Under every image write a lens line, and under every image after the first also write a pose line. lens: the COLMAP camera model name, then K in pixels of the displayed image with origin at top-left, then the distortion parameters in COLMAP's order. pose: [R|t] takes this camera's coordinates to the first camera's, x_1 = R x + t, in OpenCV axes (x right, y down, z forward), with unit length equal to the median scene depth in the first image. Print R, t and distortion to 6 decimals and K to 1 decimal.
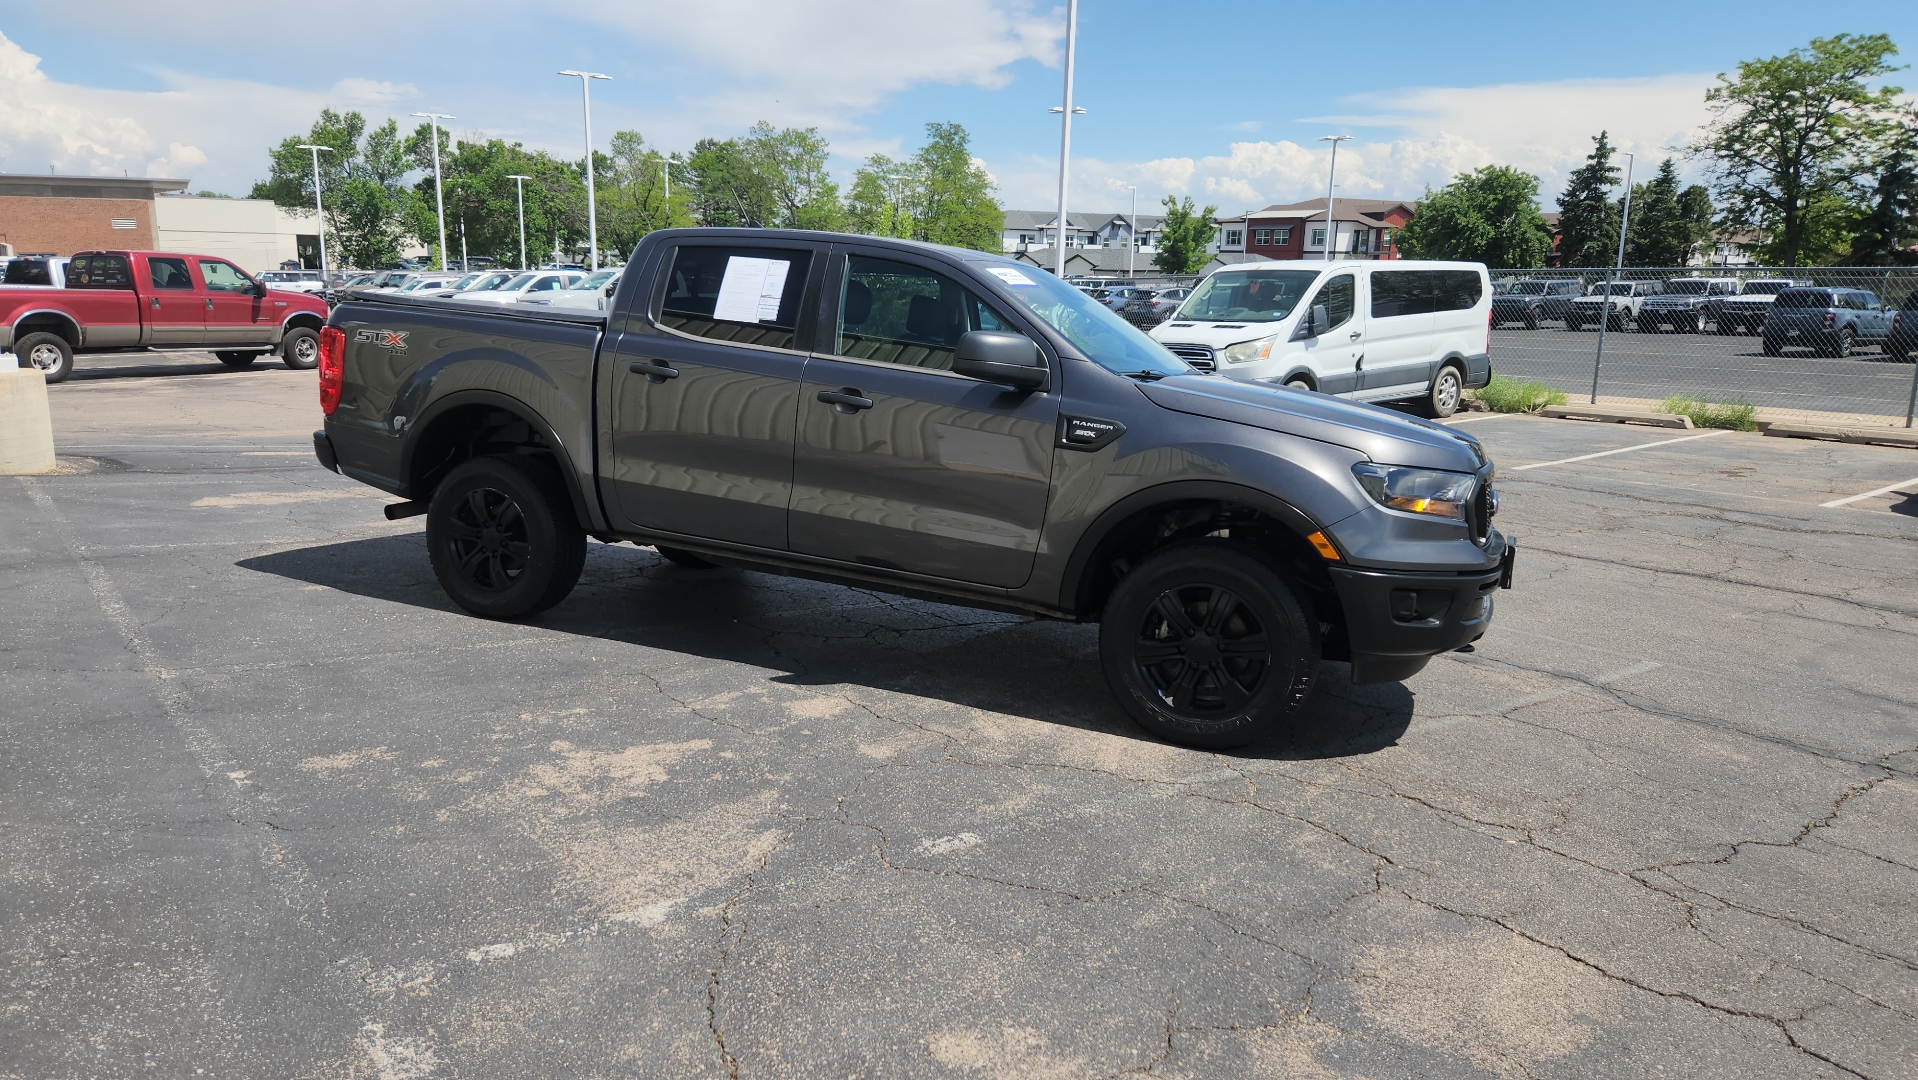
lens RADIAL K [[1292.6, 0, 931.7], [0, 1292.6, 515.3], [0, 0, 1]] dist [0.069720, -0.057979]
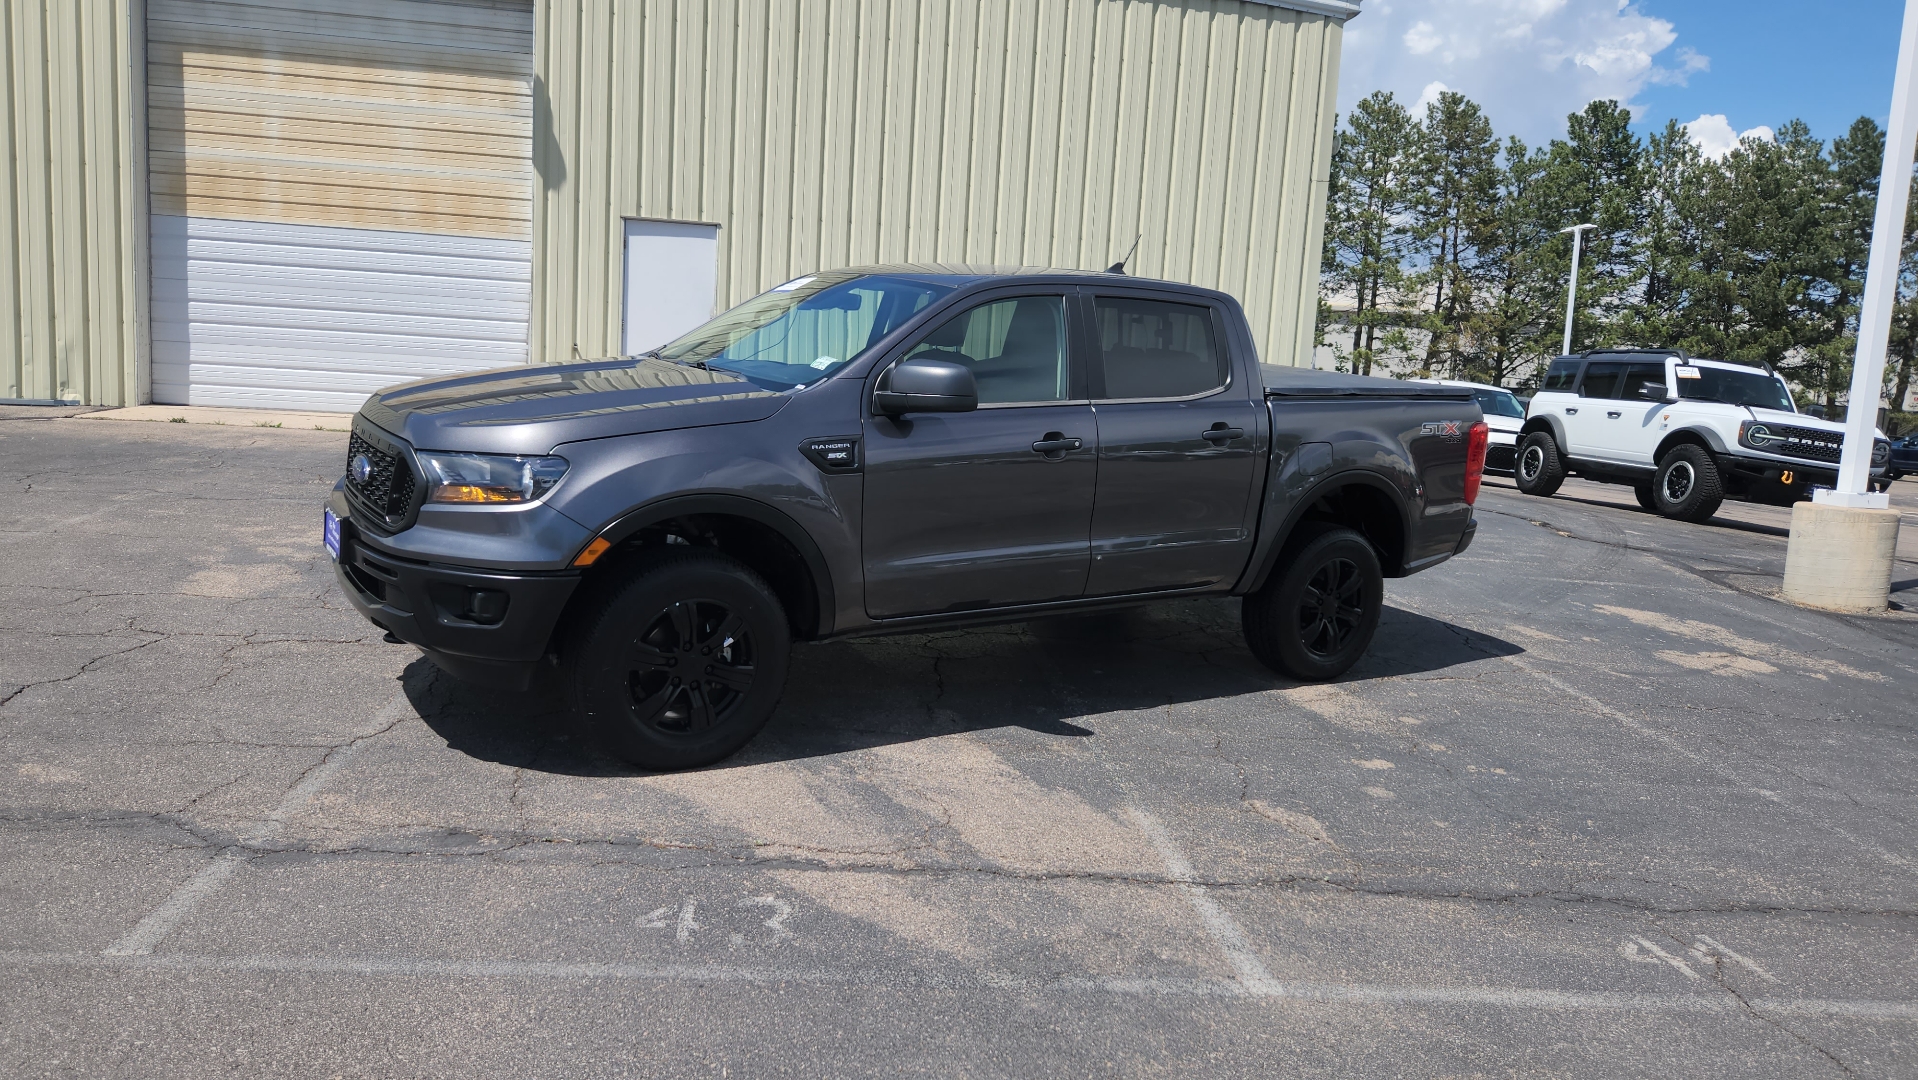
lens RADIAL K [[1285.6, 0, 920.0], [0, 1285.6, 522.0], [0, 0, 1]] dist [0.067145, -0.052858]
pose [[-0.524447, 0.040771, -0.850466, 0.074113], [-0.233650, 0.953616, 0.189799, -0.017614], [0.818757, 0.298251, -0.490595, 0.132173]]
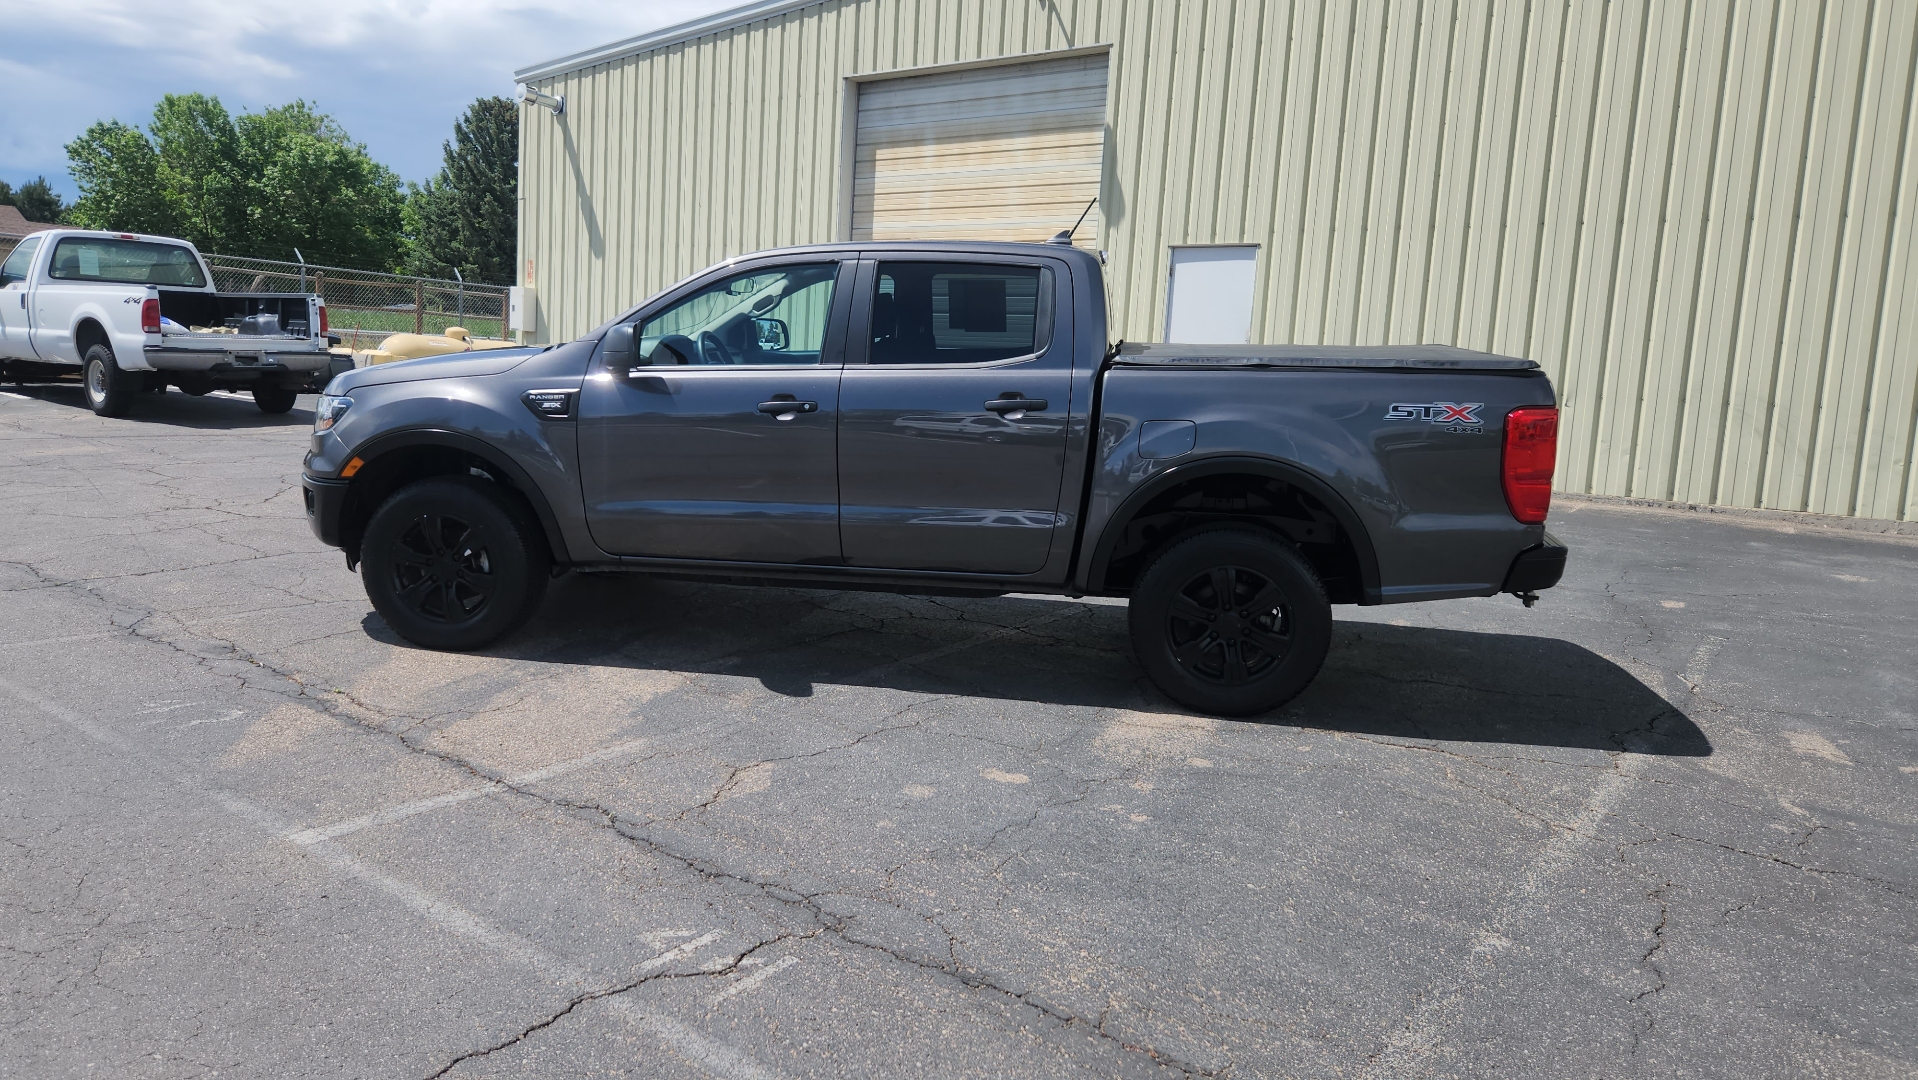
lens RADIAL K [[1286.3, 0, 920.9], [0, 1286.3, 518.6], [0, 0, 1]] dist [0.071468, -0.058929]
pose [[-0.961136, -0.050572, -0.271402, 0.018698], [-0.130392, 0.949674, 0.284810, -0.026117], [0.243340, 0.309130, -0.919361, 0.175315]]
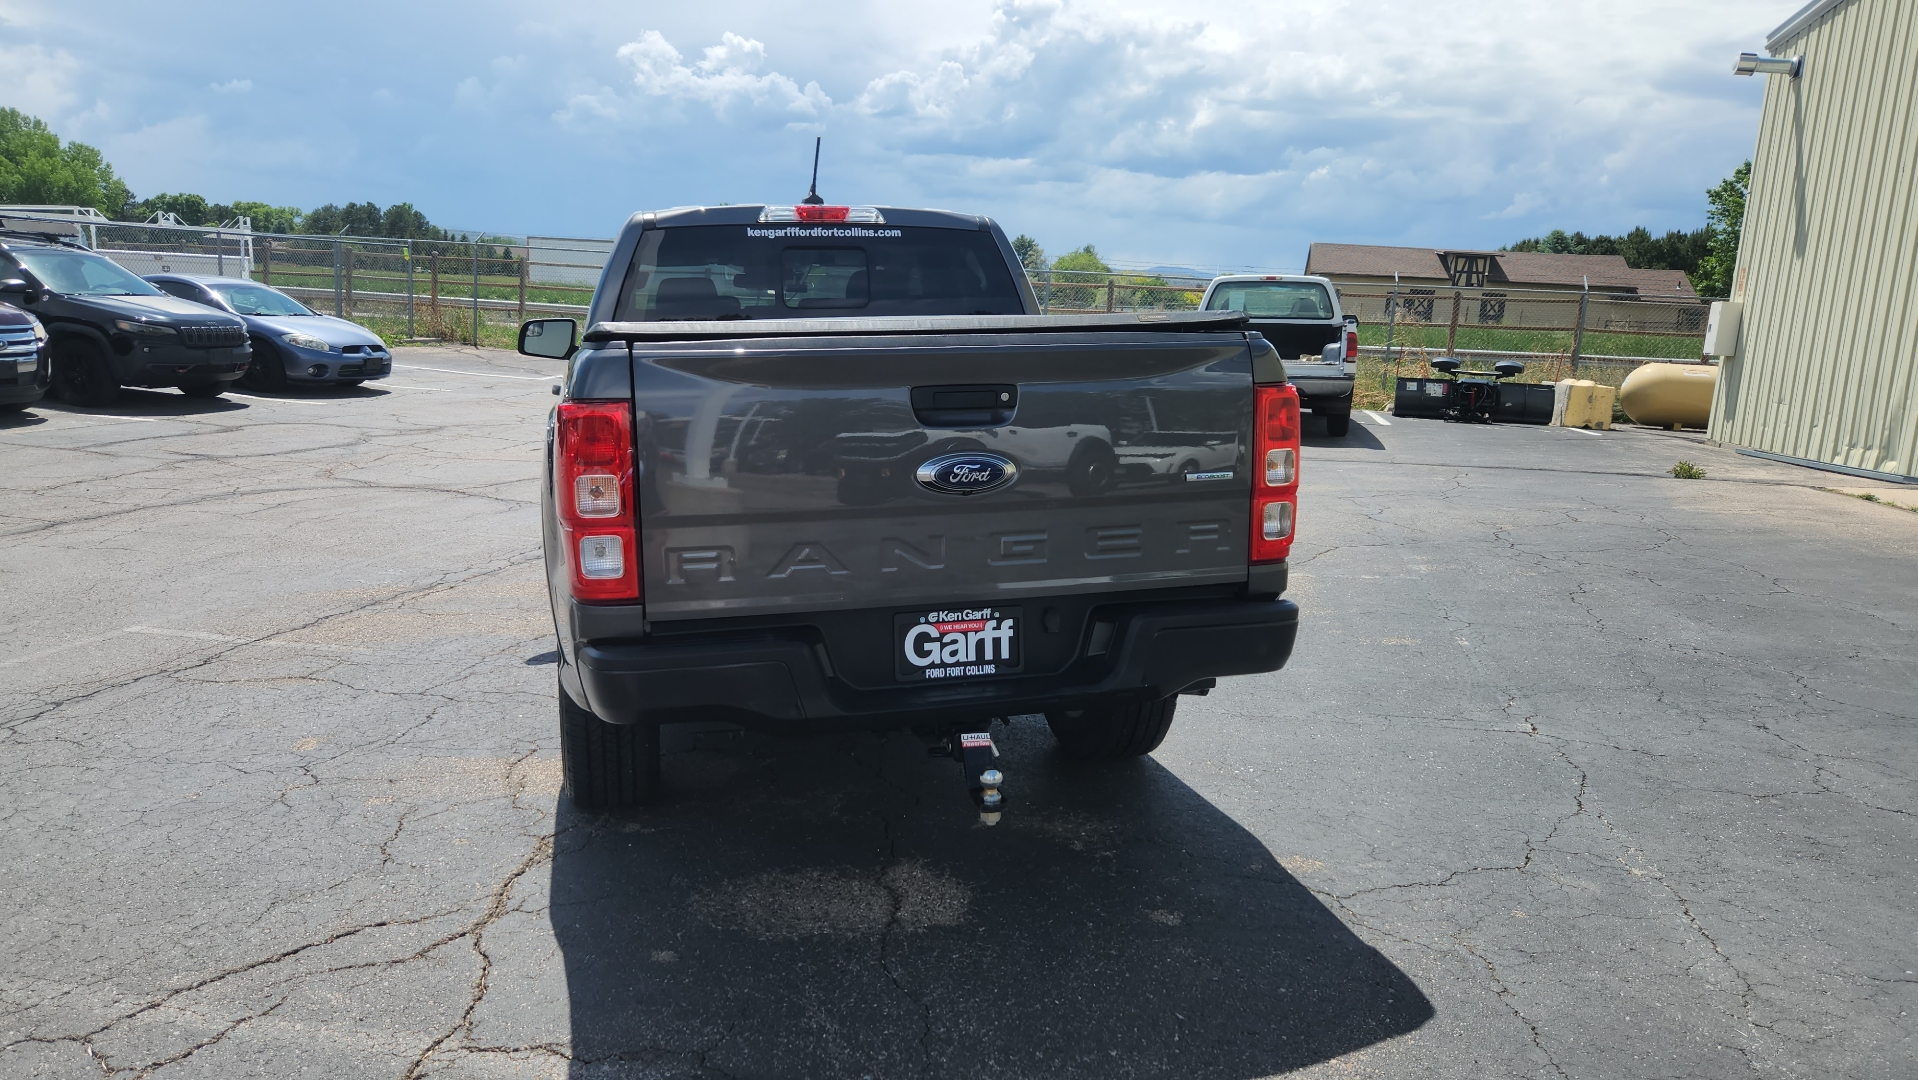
lens RADIAL K [[1286.3, 0, 919.4], [0, 1286.3, 531.2], [0, 0, 1]] dist [0.071468, -0.058929]
pose [[-0.624410, -0.182739, 0.759420, -0.071470], [0.080199, 0.952111, 0.295048, -0.023380], [-0.776969, 0.245135, -0.579852, 0.132630]]
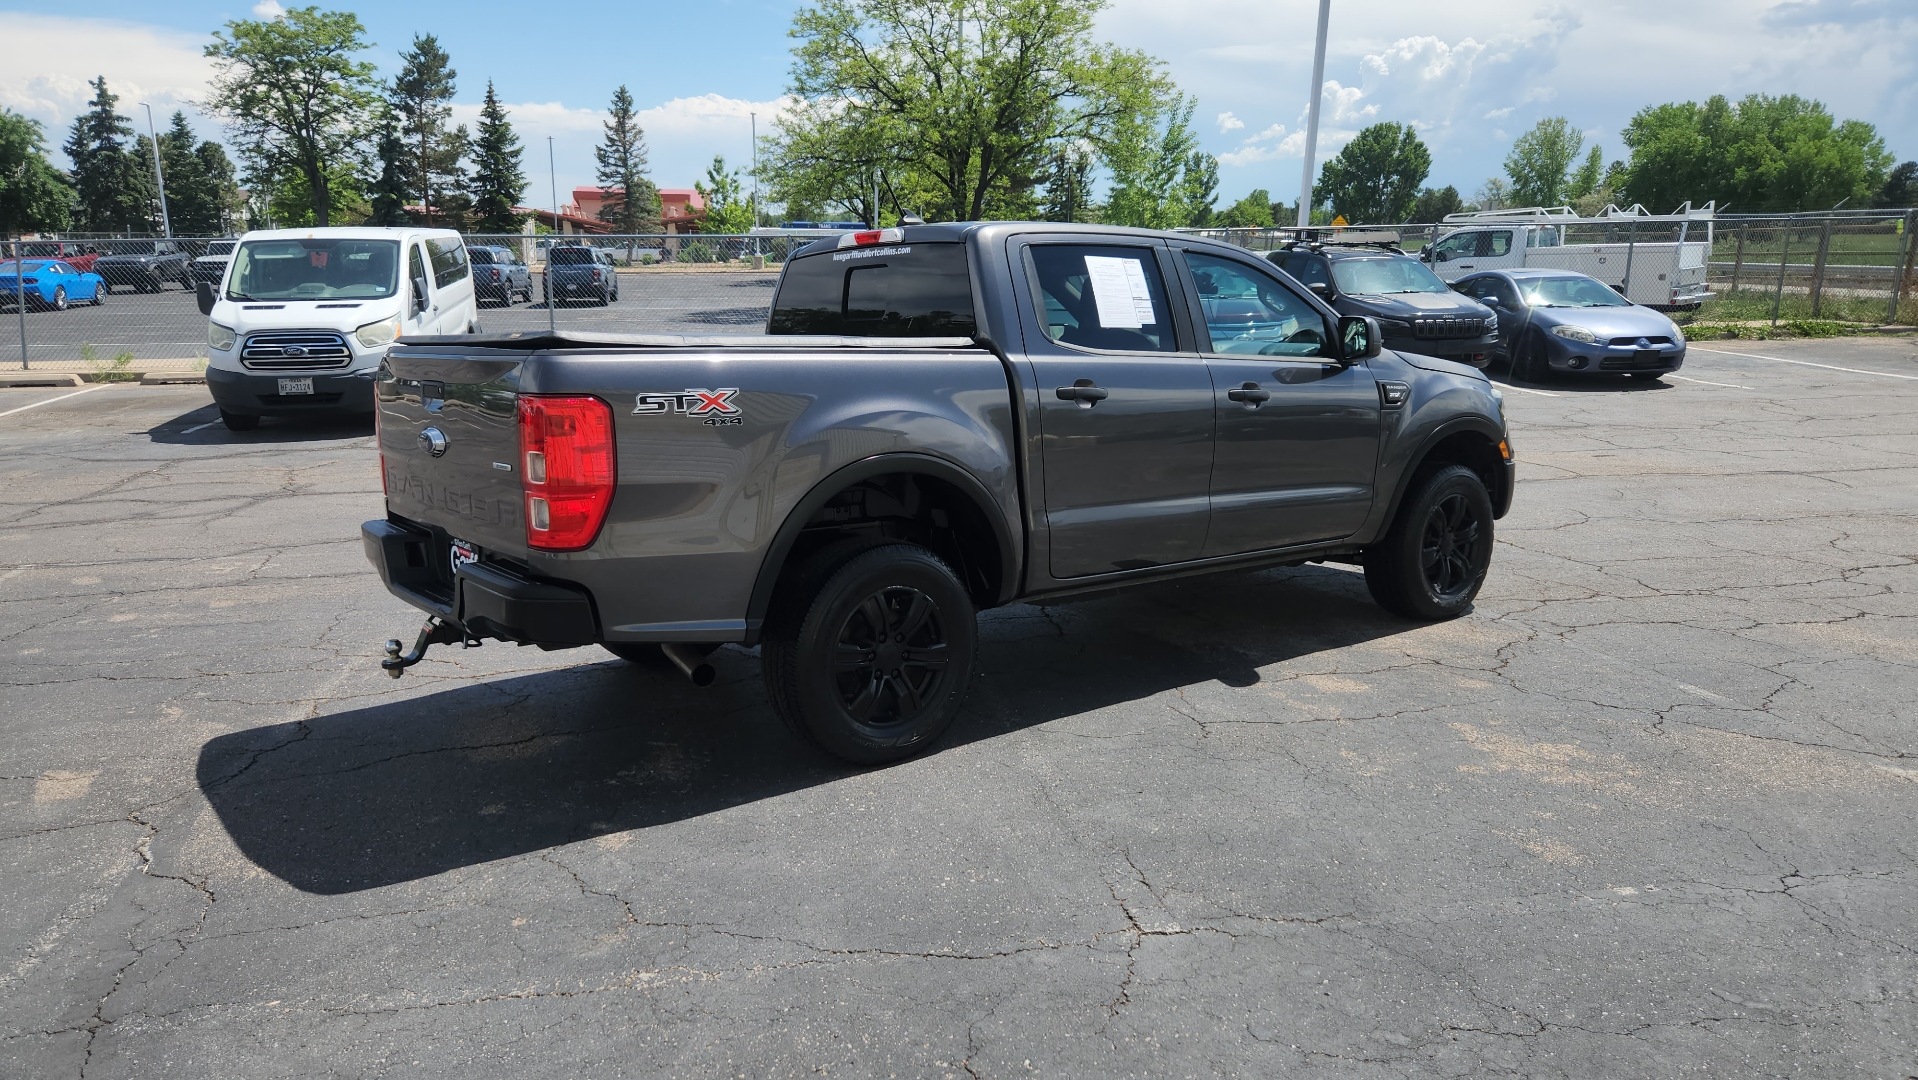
lens RADIAL K [[1285.9, 0, 912.3], [0, 1285.9, 547.6], [0, 0, 1]] dist [0.070427, -0.055829]
pose [[0.483444, -0.216756, 0.848115, -0.082367], [0.167109, 0.973893, 0.153646, -0.013219], [-0.859277, 0.067449, 0.507045, 0.054912]]
